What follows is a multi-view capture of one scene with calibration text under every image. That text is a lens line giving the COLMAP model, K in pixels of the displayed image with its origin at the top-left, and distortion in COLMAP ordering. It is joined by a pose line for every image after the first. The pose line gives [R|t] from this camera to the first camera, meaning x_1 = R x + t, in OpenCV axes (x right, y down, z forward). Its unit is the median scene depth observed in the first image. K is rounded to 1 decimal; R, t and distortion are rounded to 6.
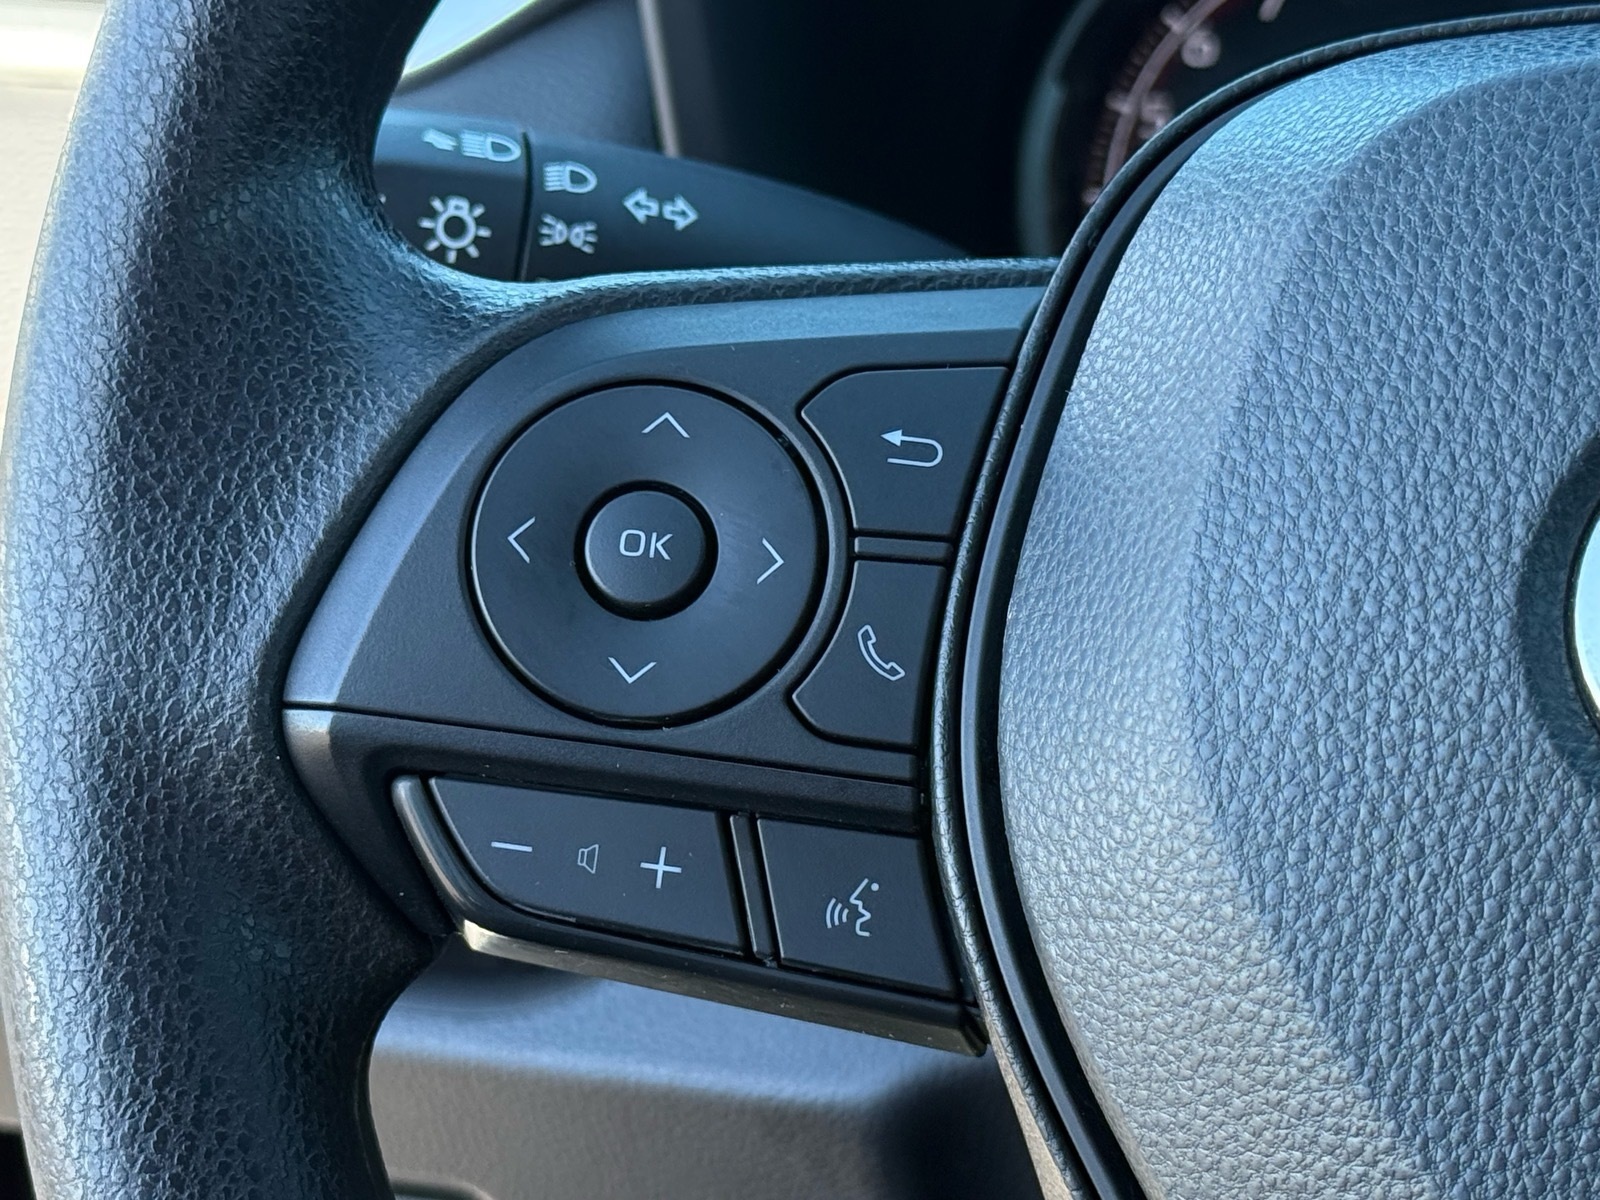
lens RADIAL K [[3764.6, 0, 800.0], [0, 3764.6, 600.0], [0, 0, 1]] dist [0.475401, -0.364071]
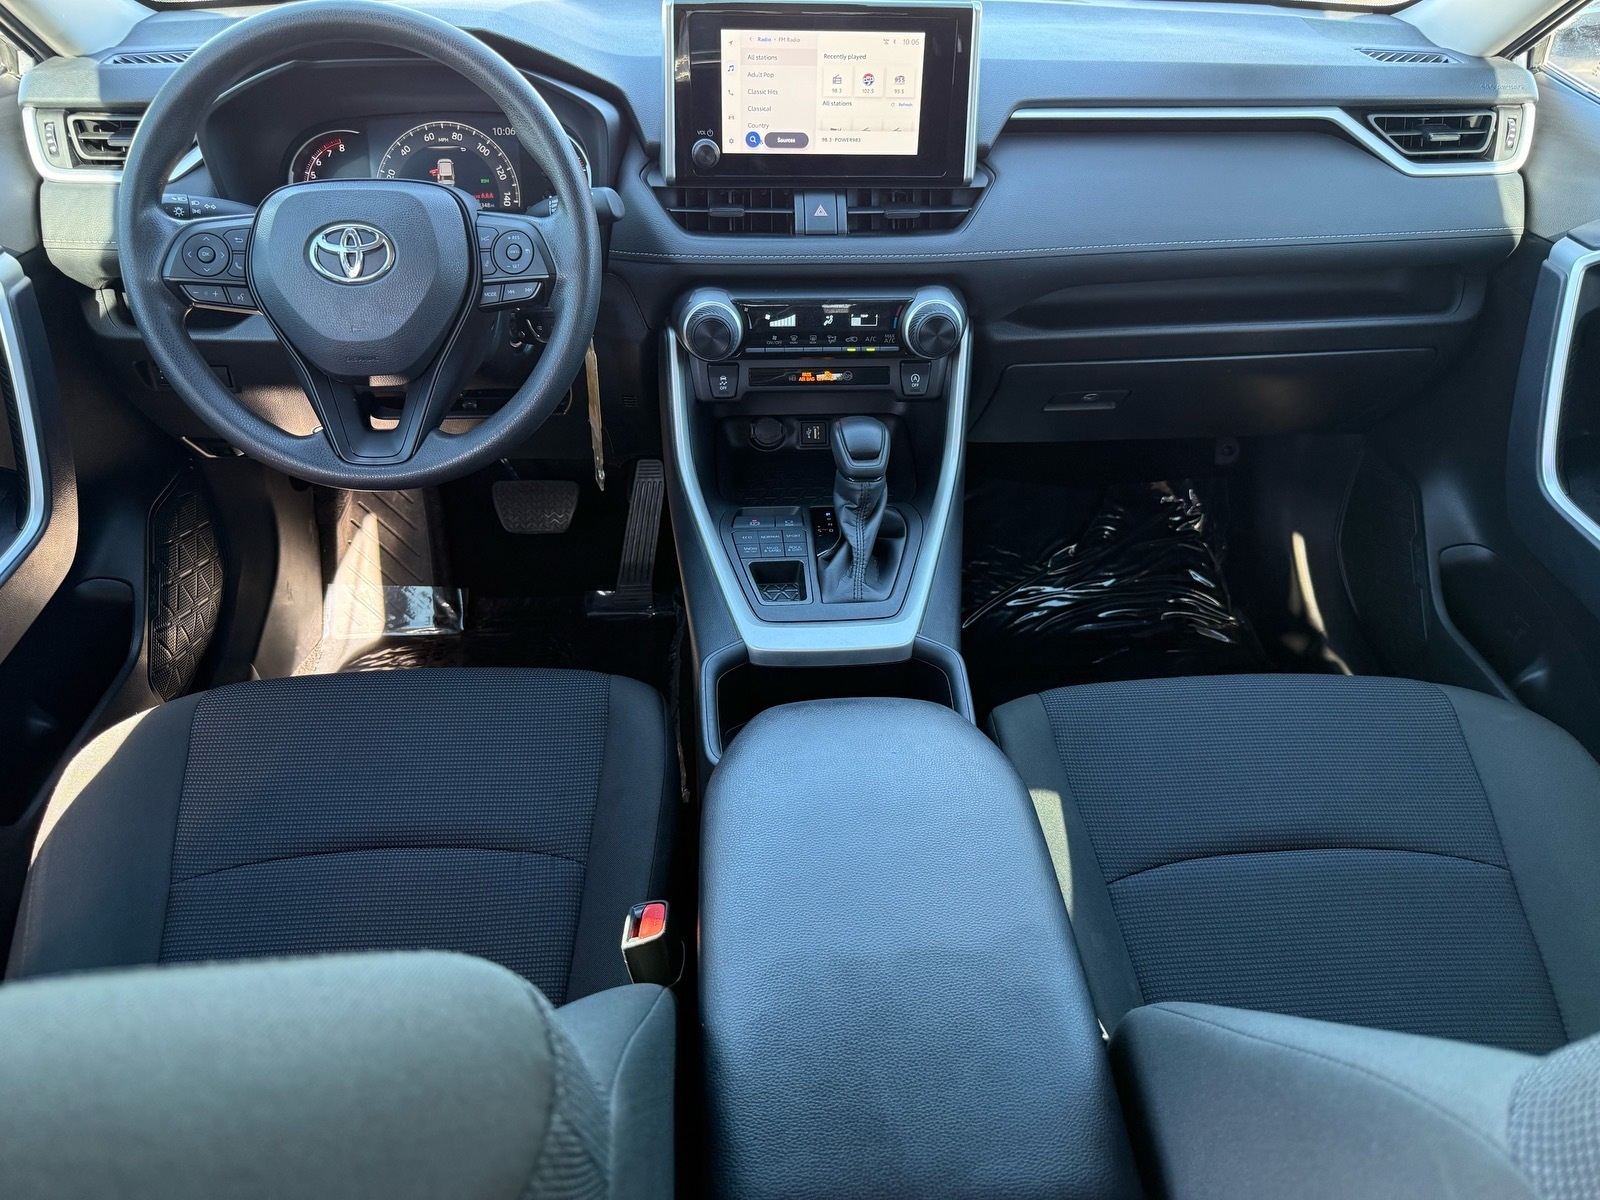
lens RADIAL K [[1109.6, 0, 781.4], [0, 1109.6, 619.2], [0, 0, 1]] dist [0.066974, -0.080783]
pose [[0.947887, -0.160880, 0.275006, 0.347713], [0.075355, 0.951864, 0.297112, 0.109611], [-0.309568, -0.260906, 0.914383, -1.847301]]
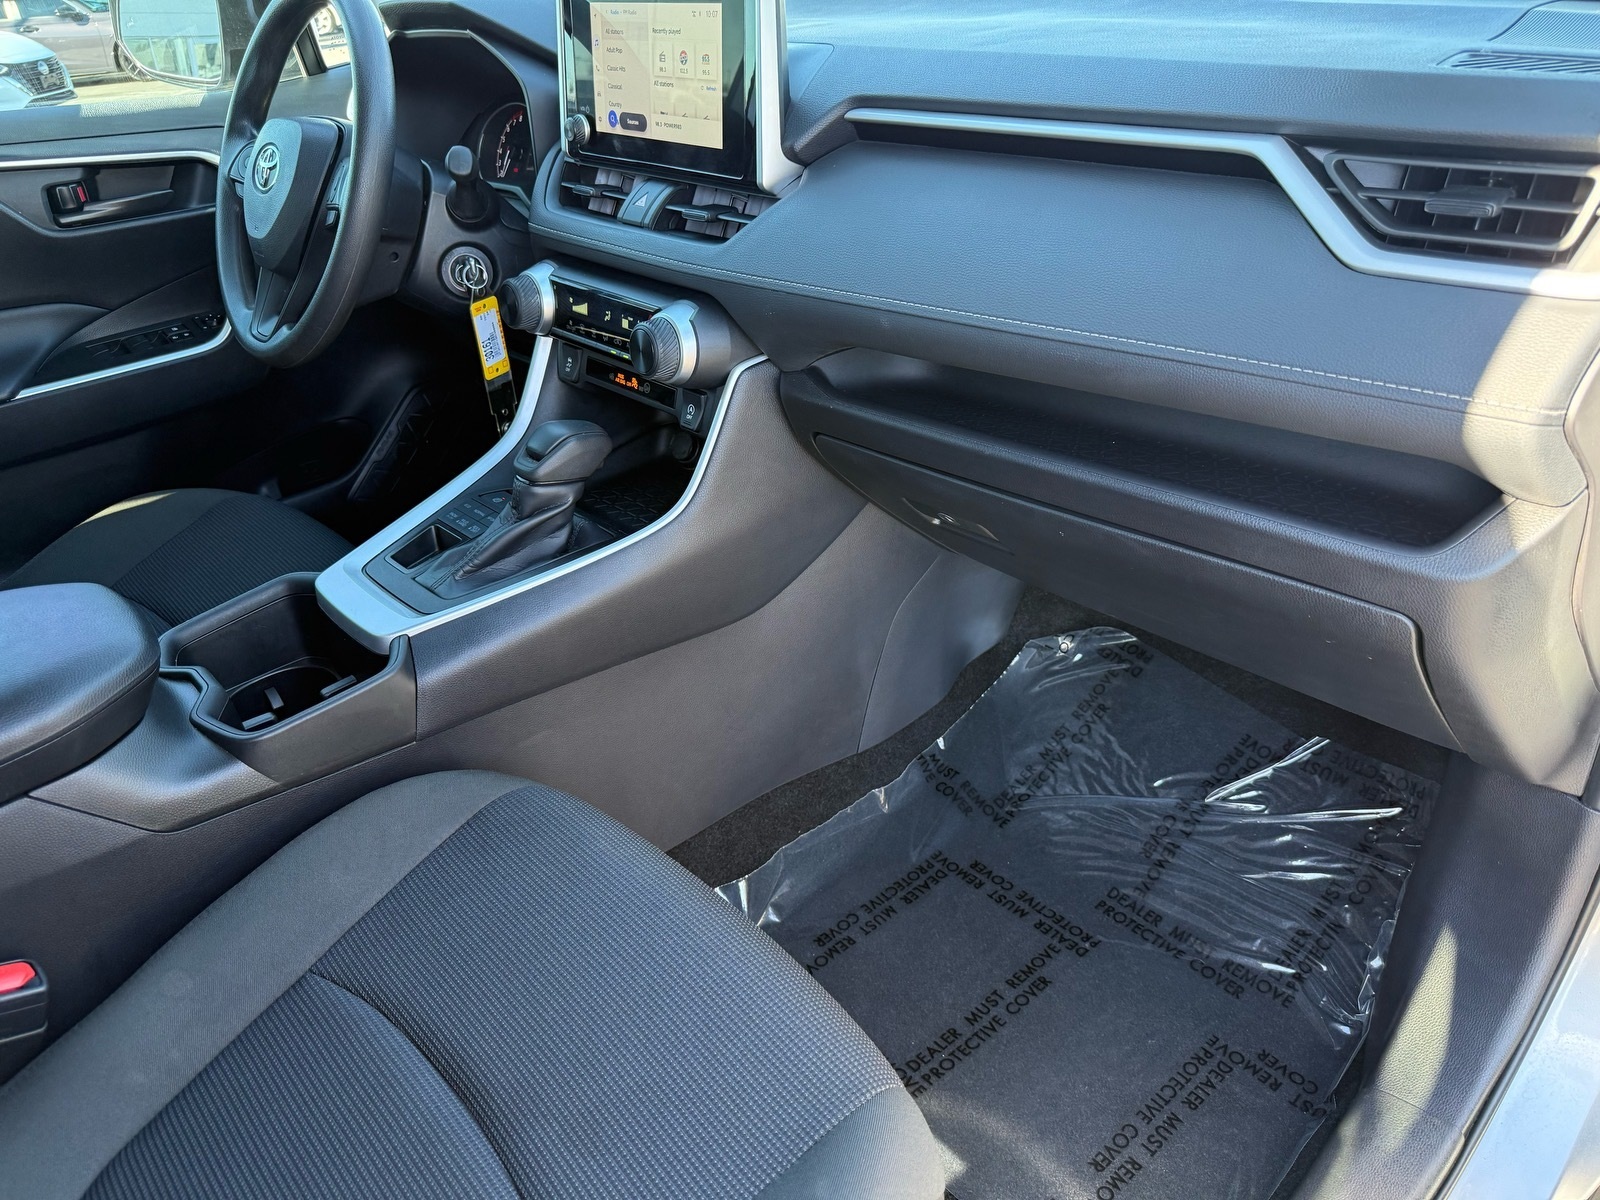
lens RADIAL K [[1109.6, 0, 781.4], [0, 1109.6, 619.2], [0, 0, 1]] dist [0.066974, -0.080783]
pose [[0.823719, 0.266005, -0.500727, 3.261976], [-0.151325, 0.954225, 0.257982, 0.181517], [0.546431, -0.136733, 0.826267, -1.085428]]
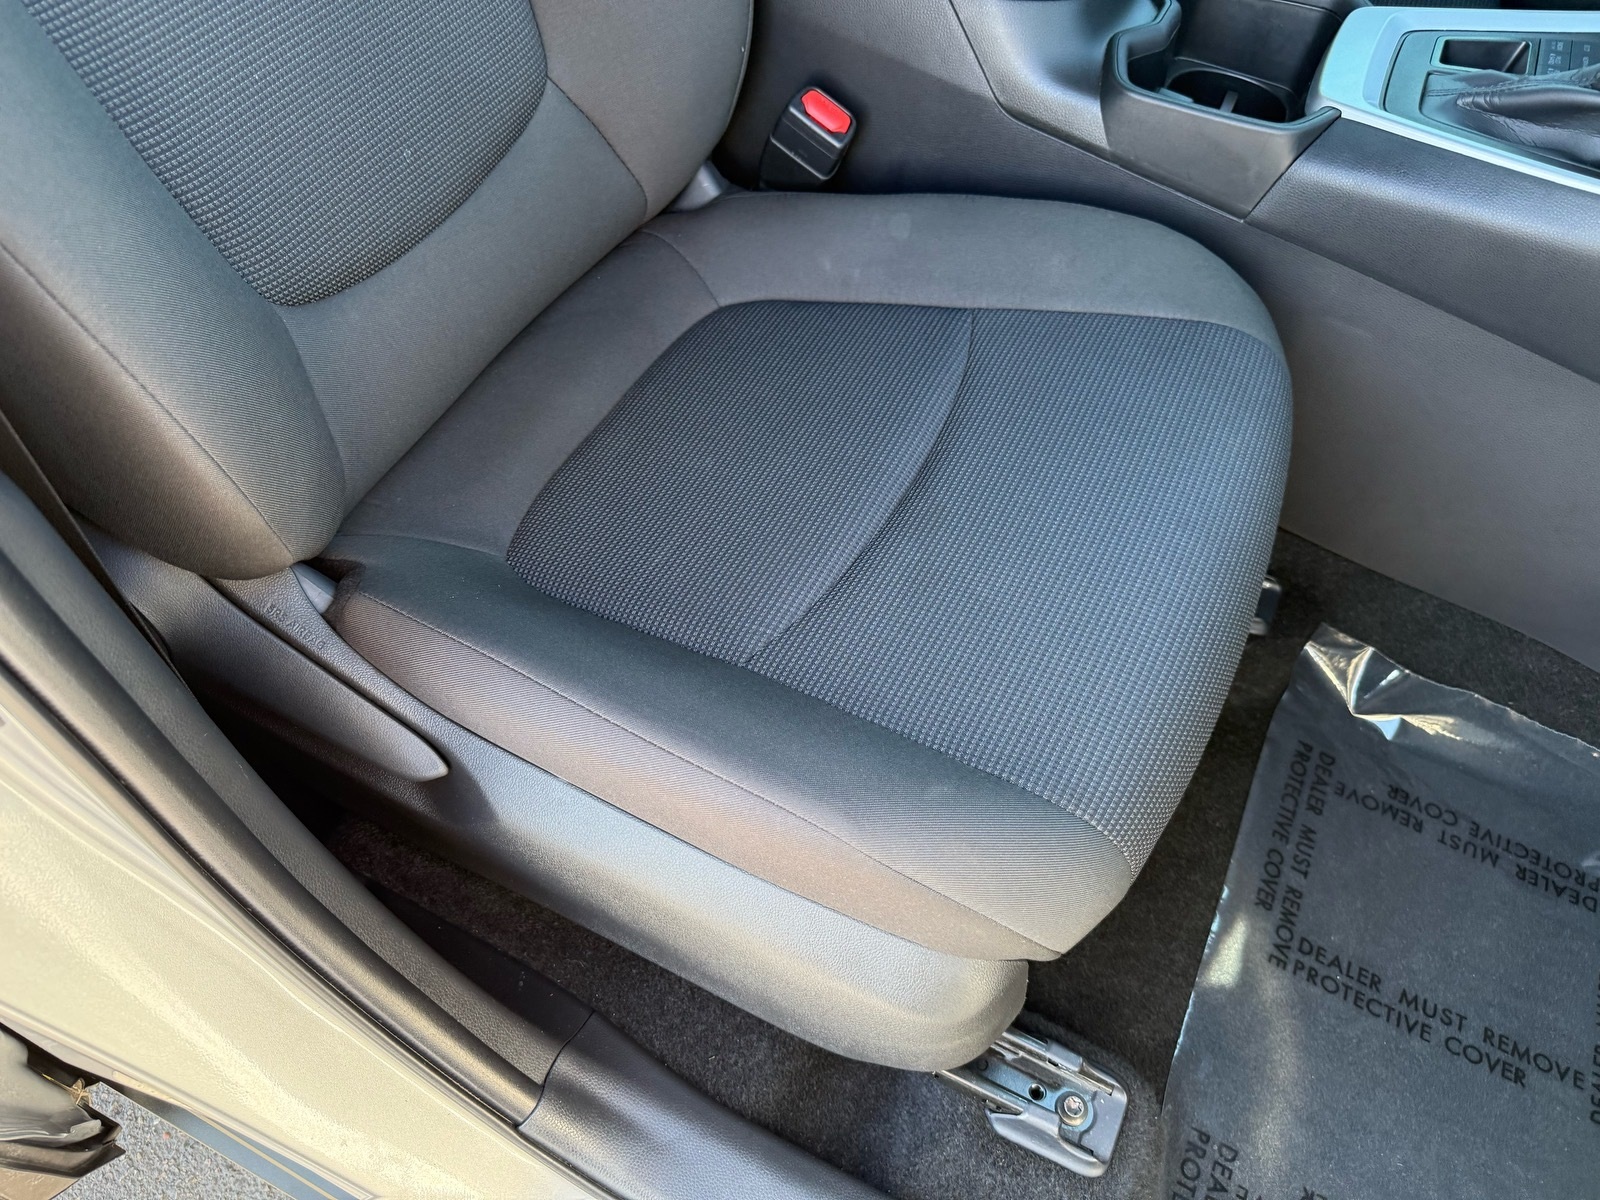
lens RADIAL K [[1120.7, 0, 800.0], [0, 1120.7, 600.0], [0, 0, 1]] dist [0.051366, -0.082269]
pose [[-0.201127, 0.804731, -0.558531, 3.362137], [-0.405434, 0.450665, 0.795314, 0.166631], [0.891724, 0.386407, 0.235624, -0.509873]]
